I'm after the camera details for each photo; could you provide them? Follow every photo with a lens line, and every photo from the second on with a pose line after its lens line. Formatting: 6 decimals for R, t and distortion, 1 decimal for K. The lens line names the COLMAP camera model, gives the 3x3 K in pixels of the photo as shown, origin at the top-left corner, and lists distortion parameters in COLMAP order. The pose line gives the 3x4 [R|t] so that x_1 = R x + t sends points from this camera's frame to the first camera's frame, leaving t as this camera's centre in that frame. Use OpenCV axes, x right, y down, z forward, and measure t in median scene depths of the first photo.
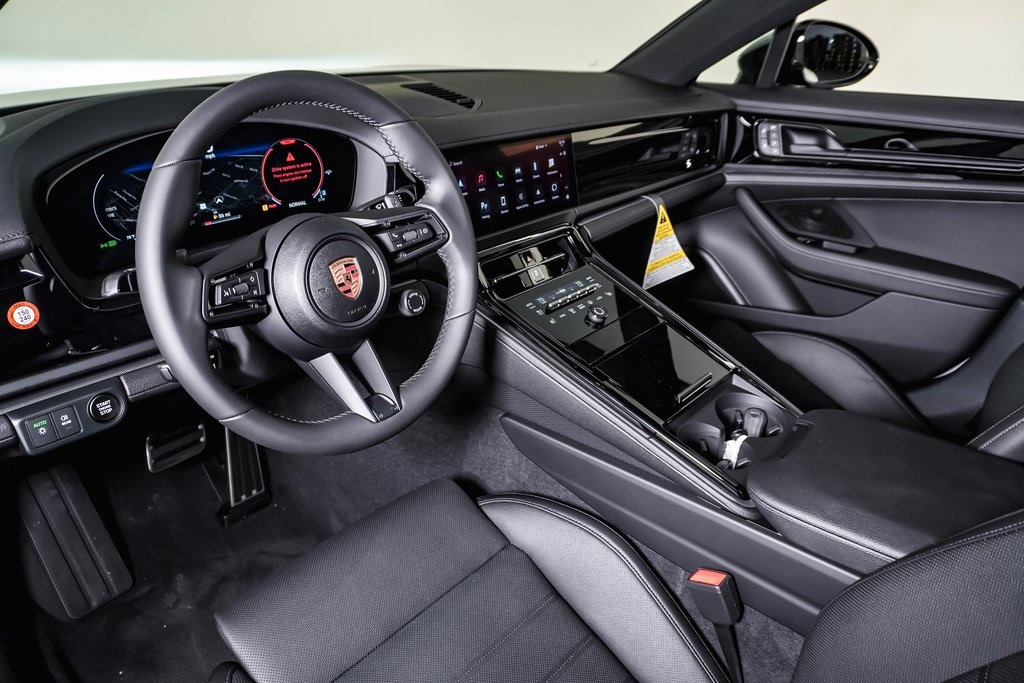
lens RADIAL K [[689.0, 0, 509.4], [0, 689.0, 341.2], [0, 0, 1]] dist [-0.058090, 0.019906]
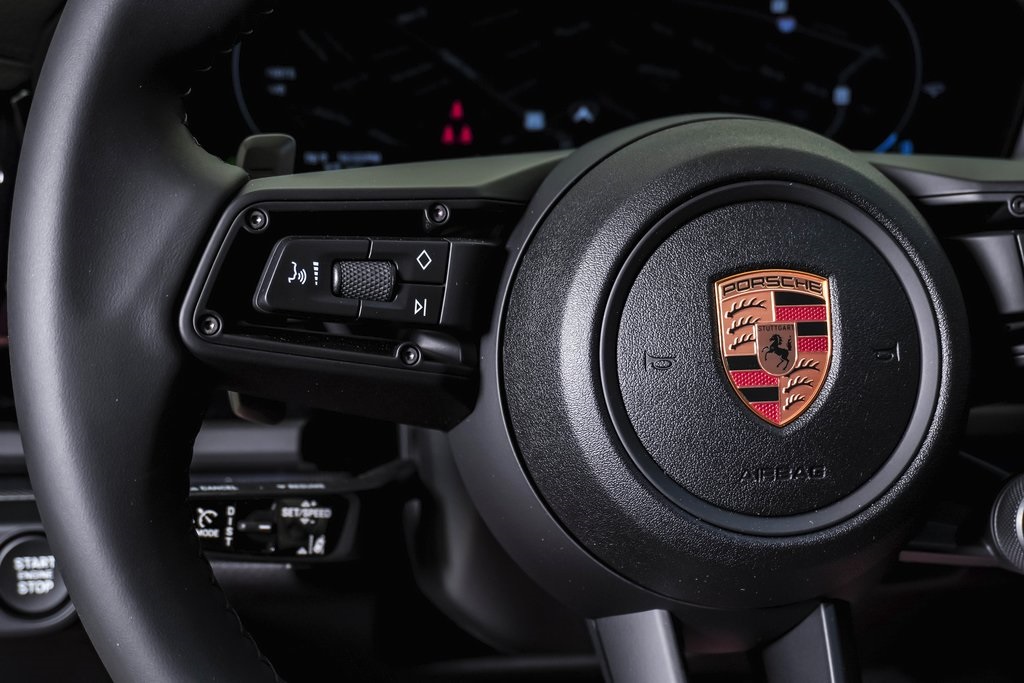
lens RADIAL K [[1408.8, 0, 507.7], [0, 1408.8, 339.1], [0, 0, 1]] dist [0.053987, 0.000000]
pose [[0.769818, 0.162291, -0.617286, 0.012879], [-0.287815, 0.951488, -0.108778, -0.005537], [0.569687, 0.261403, 0.779183, 0.437902]]
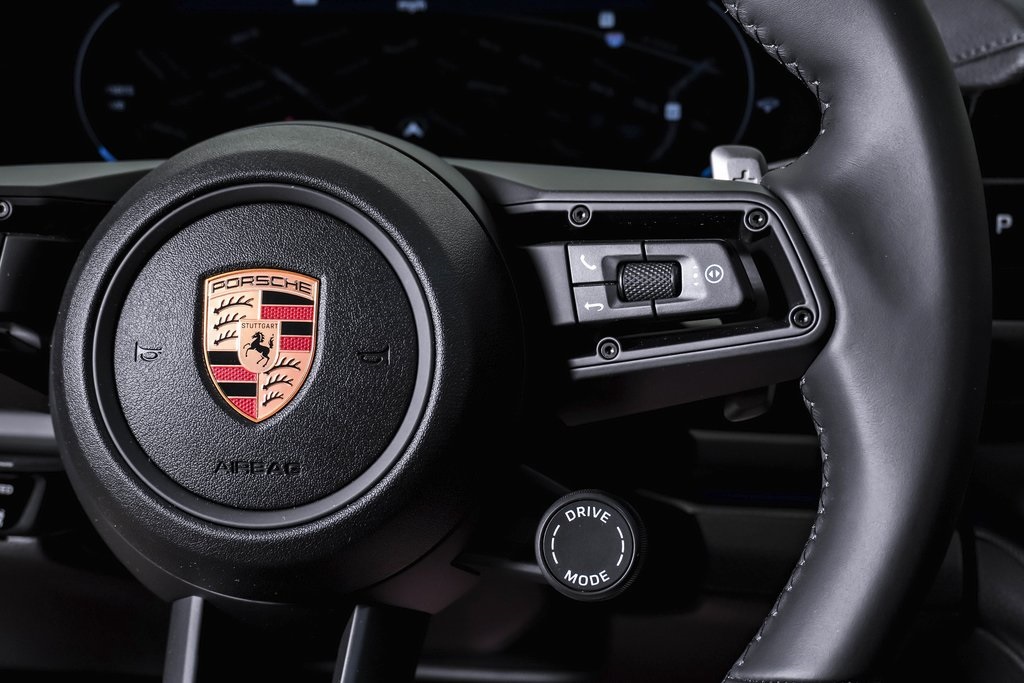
lens RADIAL K [[1408.8, 0, 475.0], [0, 1408.8, 333.8], [0, 0, 1]] dist [0.053987, 0.000000]
pose [[0.565587, 0.172721, -0.806399, 0.211117], [-0.350855, 0.935312, -0.045748, -0.082933], [0.746333, 0.308803, 0.589600, 0.615830]]
